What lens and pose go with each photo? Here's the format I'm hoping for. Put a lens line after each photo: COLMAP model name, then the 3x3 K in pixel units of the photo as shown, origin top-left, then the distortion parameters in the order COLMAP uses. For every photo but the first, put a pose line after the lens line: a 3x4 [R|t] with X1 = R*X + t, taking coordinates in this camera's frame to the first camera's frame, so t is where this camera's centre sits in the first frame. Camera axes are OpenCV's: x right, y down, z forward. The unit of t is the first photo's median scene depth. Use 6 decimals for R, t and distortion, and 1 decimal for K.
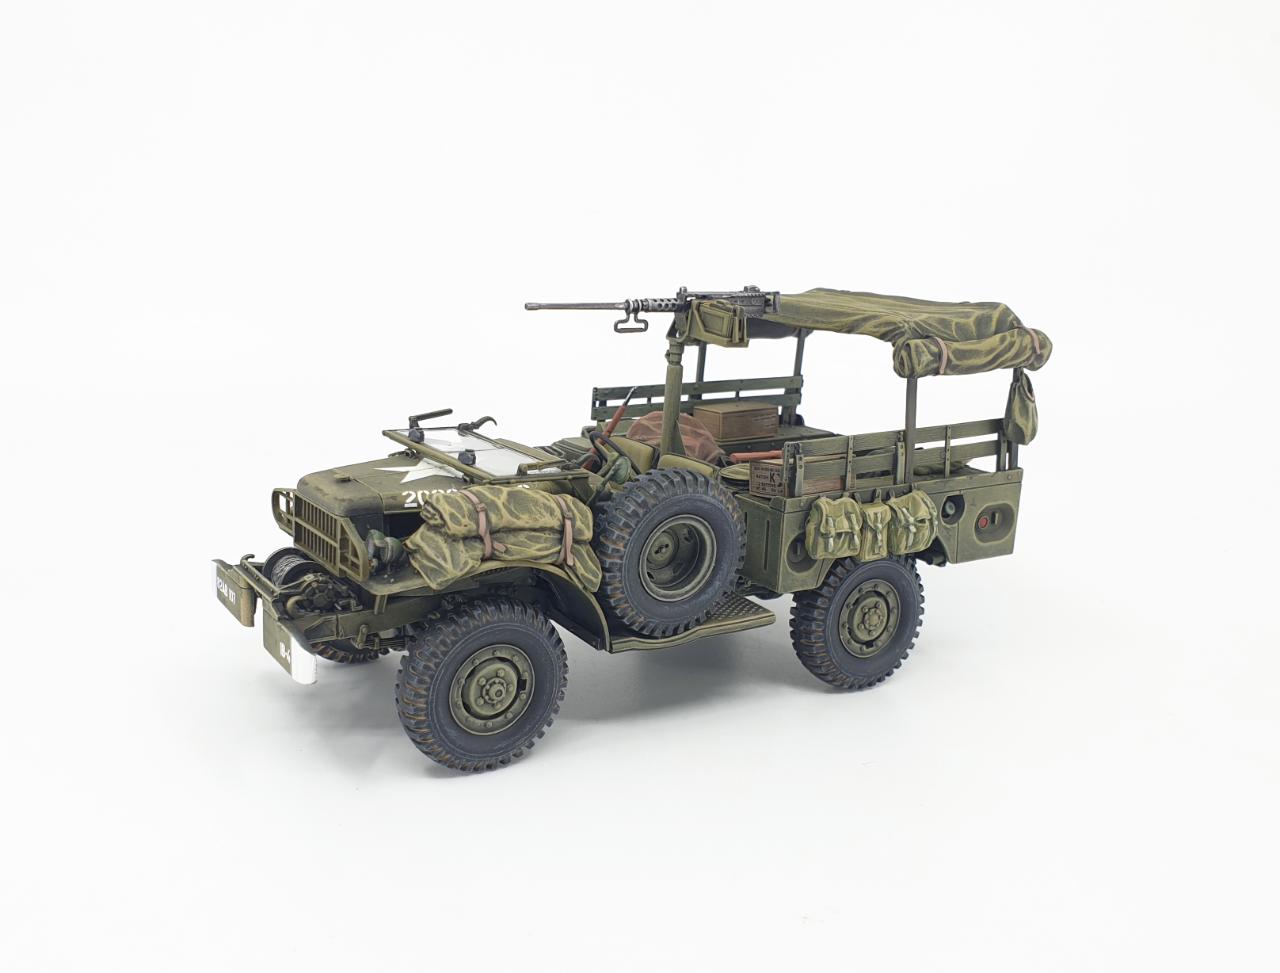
lens RADIAL K [[1331.6, 0, 583.7], [0, 1331.6, 483.8], [0, 0, 1]] dist [0.277108, 0.000525]
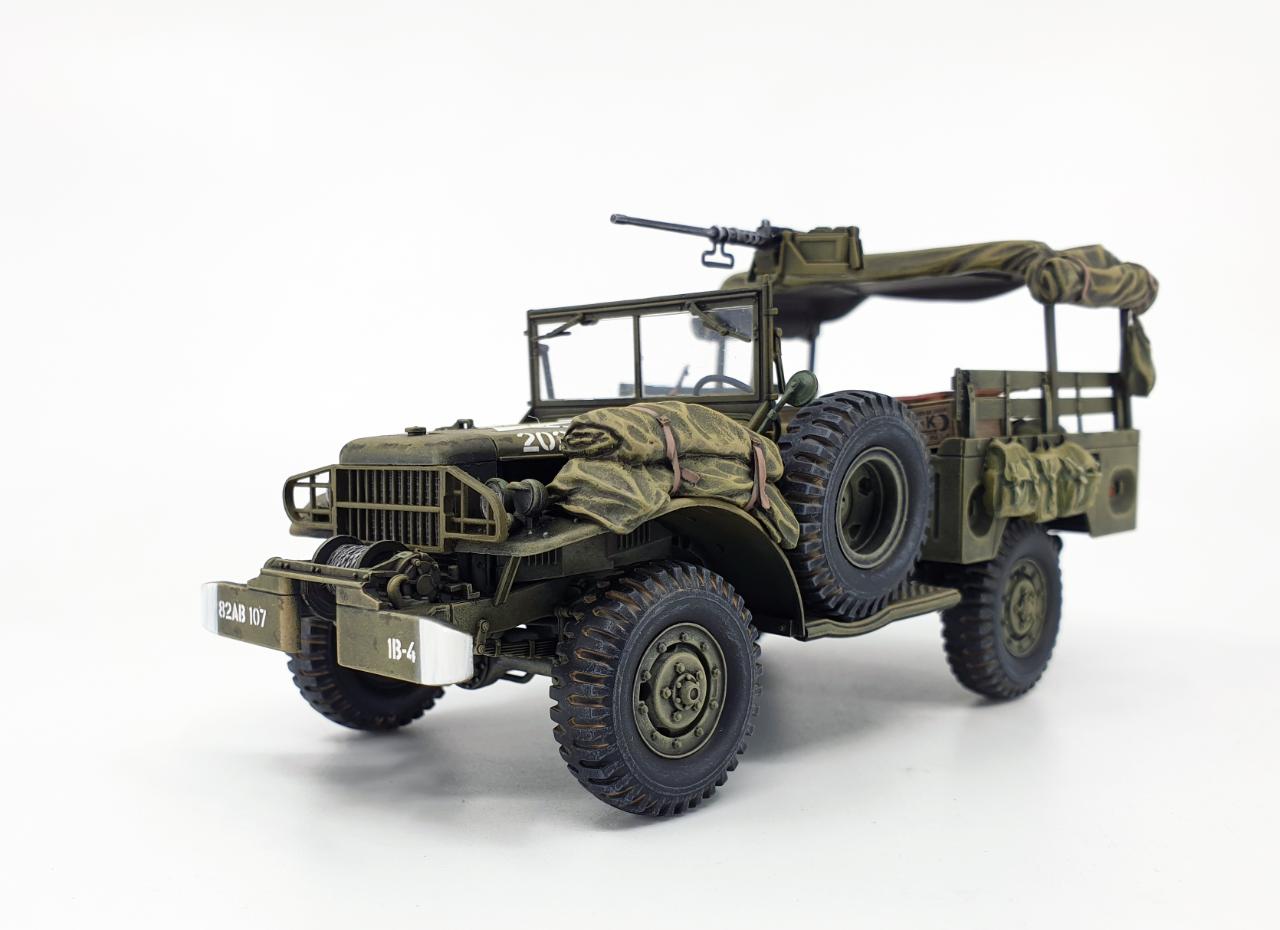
lens RADIAL K [[1376.6, 0, 583.2], [0, 1376.6, 469.9], [0, 0, 1]] dist [-0.009494, -0.008430]
pose [[0.971181, -0.056730, 0.231491, -0.253777], [0.097238, 0.981061, -0.167523, 0.141980], [-0.217604, 0.185205, 0.958305, 0.273636]]
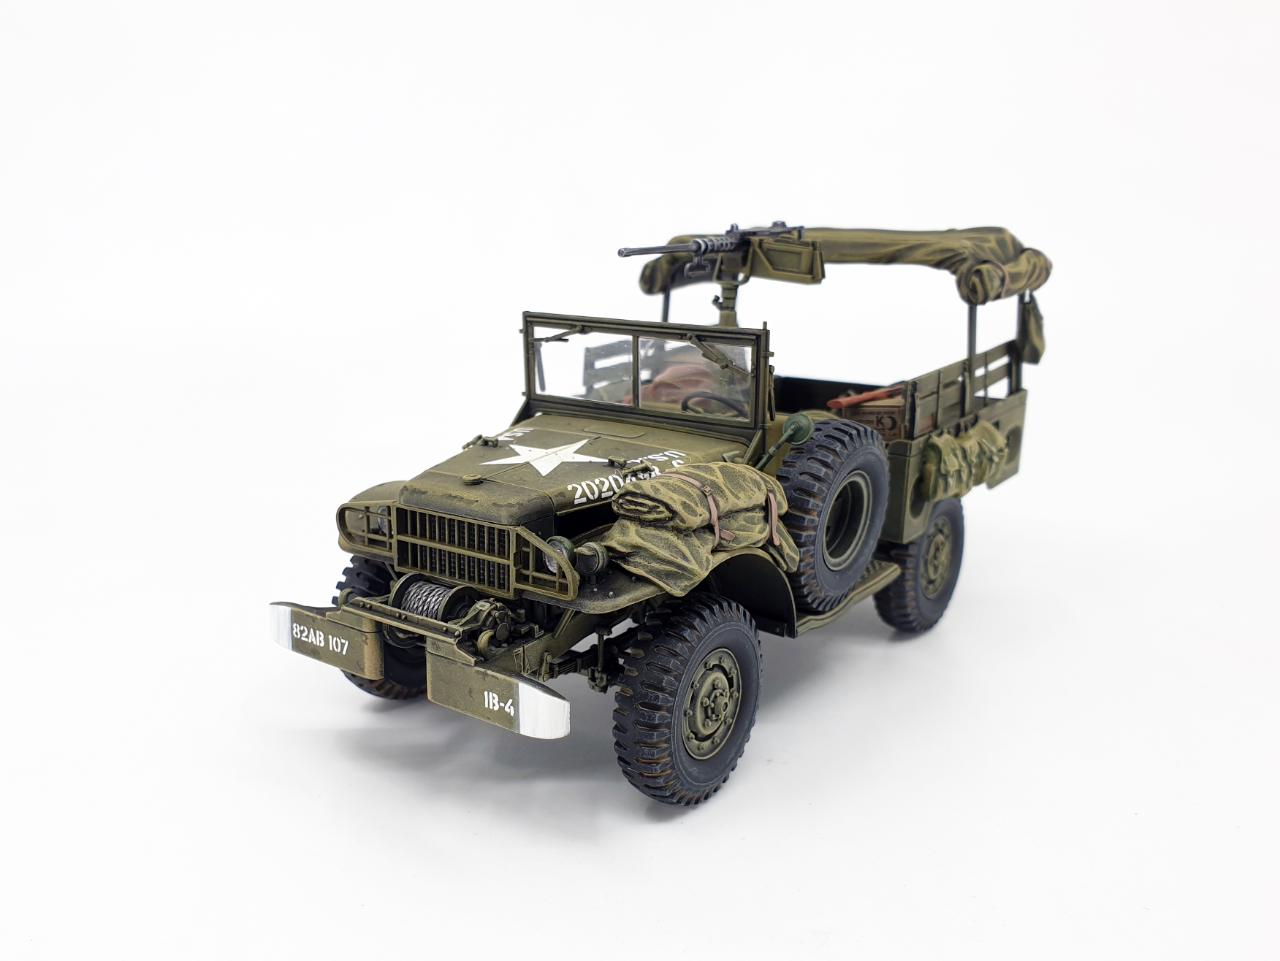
lens RADIAL K [[1304.0, 0, 577.2], [0, 1304.0, 479.4], [0, 0, 1]] dist [0.004372, -0.003829]
pose [[0.926361, -0.125614, 0.355071, -0.384707], [0.116213, 0.992075, 0.047774, -0.032896], [-0.358258, -0.002992, 0.933618, 0.237563]]
